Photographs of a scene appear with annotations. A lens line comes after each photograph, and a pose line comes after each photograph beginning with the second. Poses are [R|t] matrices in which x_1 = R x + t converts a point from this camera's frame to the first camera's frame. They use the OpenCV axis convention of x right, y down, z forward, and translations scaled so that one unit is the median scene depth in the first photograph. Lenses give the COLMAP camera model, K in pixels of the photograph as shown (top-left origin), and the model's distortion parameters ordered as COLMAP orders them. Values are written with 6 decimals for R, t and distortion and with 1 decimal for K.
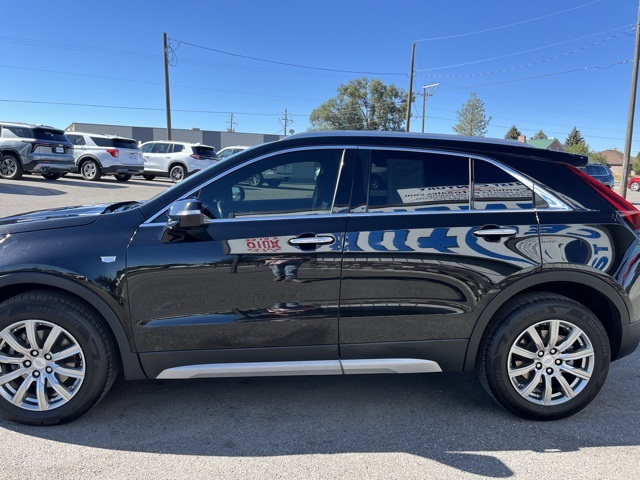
lens RADIAL K [[481.1, 0, 313.1], [0, 481.1, 234.6], [0, 0, 1]] dist [0.053590, -0.077504]
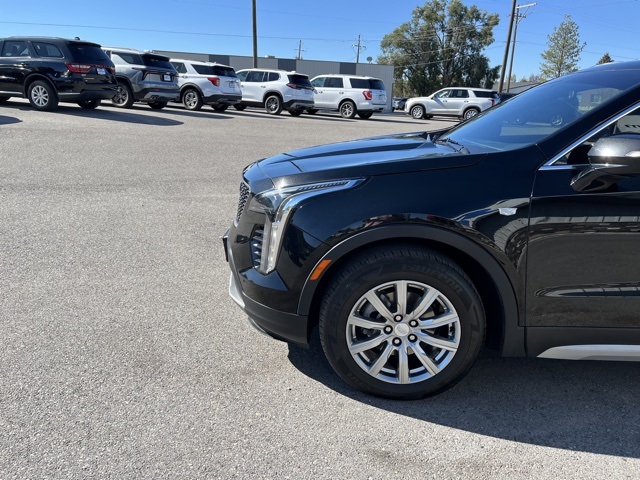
lens RADIAL K [[481.1, 0, 310.1], [0, 481.1, 233.8], [0, 0, 1]] dist [0.053590, -0.077504]
pose [[0.991832, 0.041804, -0.120509, -0.425519], [-0.025252, 0.990422, 0.135743, -0.007666], [0.125030, -0.131591, 0.983388, 0.118663]]
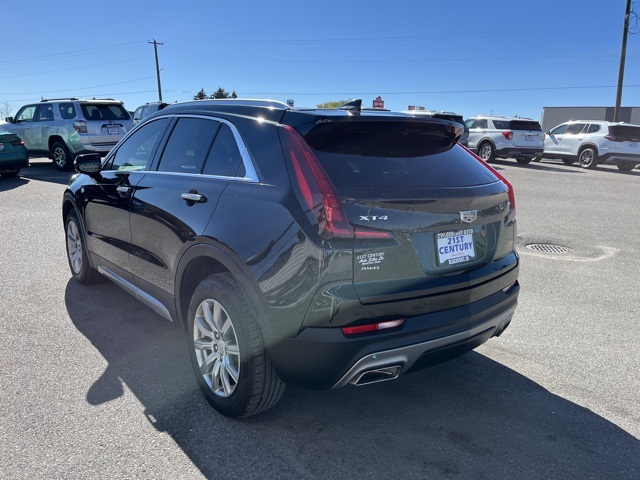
lens RADIAL K [[481.1, 0, 318.6], [0, 481.1, 236.2], [0, 0, 1]] dist [0.053590, -0.077504]
pose [[0.567441, 0.147145, -0.810160, 0.988577], [-0.124391, 0.987930, 0.092308, -0.023596], [0.813964, 0.048398, 0.578896, 0.498201]]
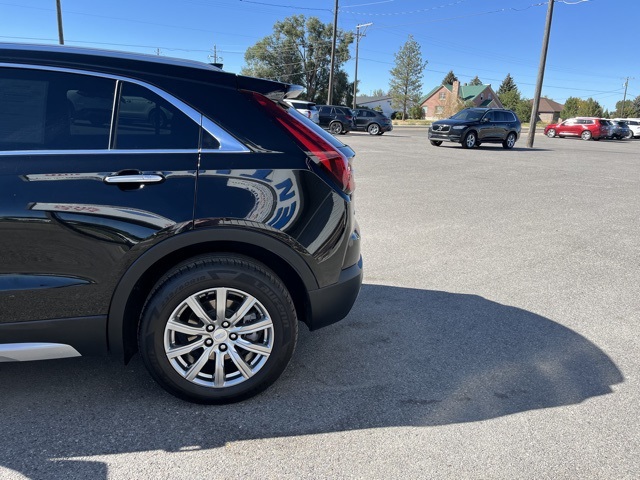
lens RADIAL K [[481.1, 0, 315.9], [0, 481.1, 236.1], [0, 0, 1]] dist [0.053590, -0.077504]
pose [[0.992766, -0.015262, 0.119093, 0.401362], [0.001514, 0.993400, 0.114689, -0.001688], [-0.120057, -0.113679, 0.986237, 0.138091]]
